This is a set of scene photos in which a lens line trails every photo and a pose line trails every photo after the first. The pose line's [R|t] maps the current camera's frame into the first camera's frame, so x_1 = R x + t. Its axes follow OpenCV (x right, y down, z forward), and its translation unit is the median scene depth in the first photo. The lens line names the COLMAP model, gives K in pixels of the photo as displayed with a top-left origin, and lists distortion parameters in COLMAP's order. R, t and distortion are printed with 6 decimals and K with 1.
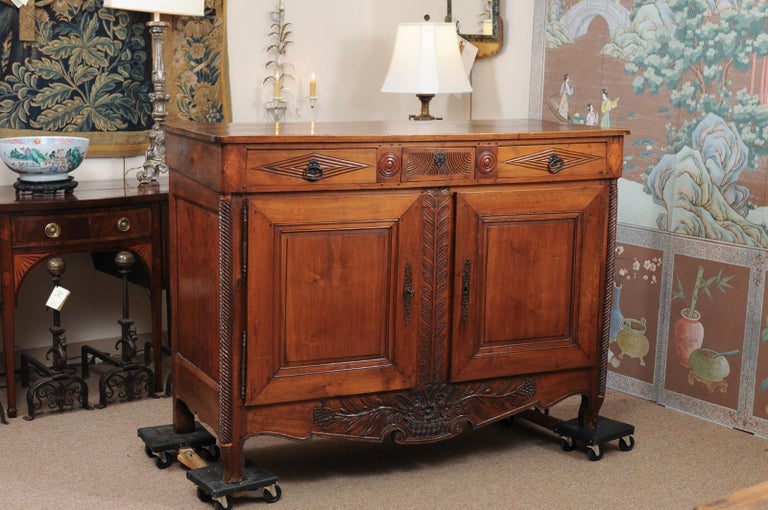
lens RADIAL K [[1291.1, 0, 384.0], [0, 1291.1, 255.0], [0, 0, 1]] dist [-0.022935, 0.110622]
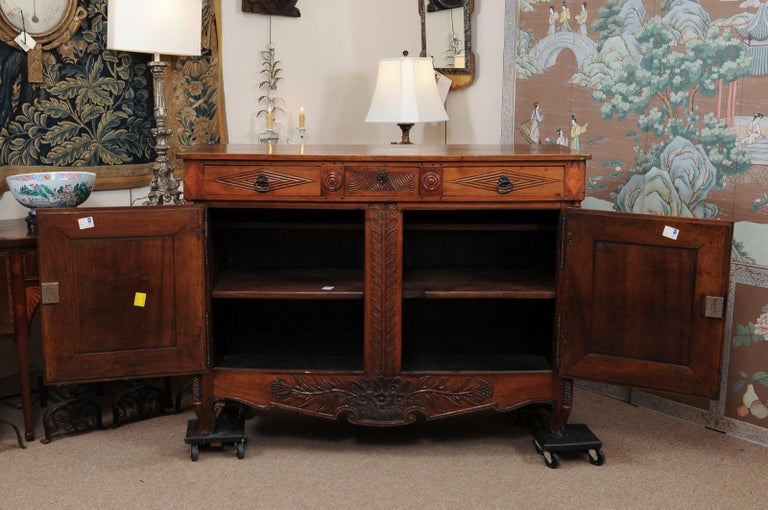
lens RADIAL K [[981.1, 0, 384.0], [0, 981.1, 255.0], [0, 0, 1]] dist [-0.052748, 0.007570]
pose [[0.998716, -0.027856, 0.042323, -0.026615], [0.027313, 0.999538, 0.013352, -0.026110], [-0.042676, -0.012179, 0.999015, 0.179707]]
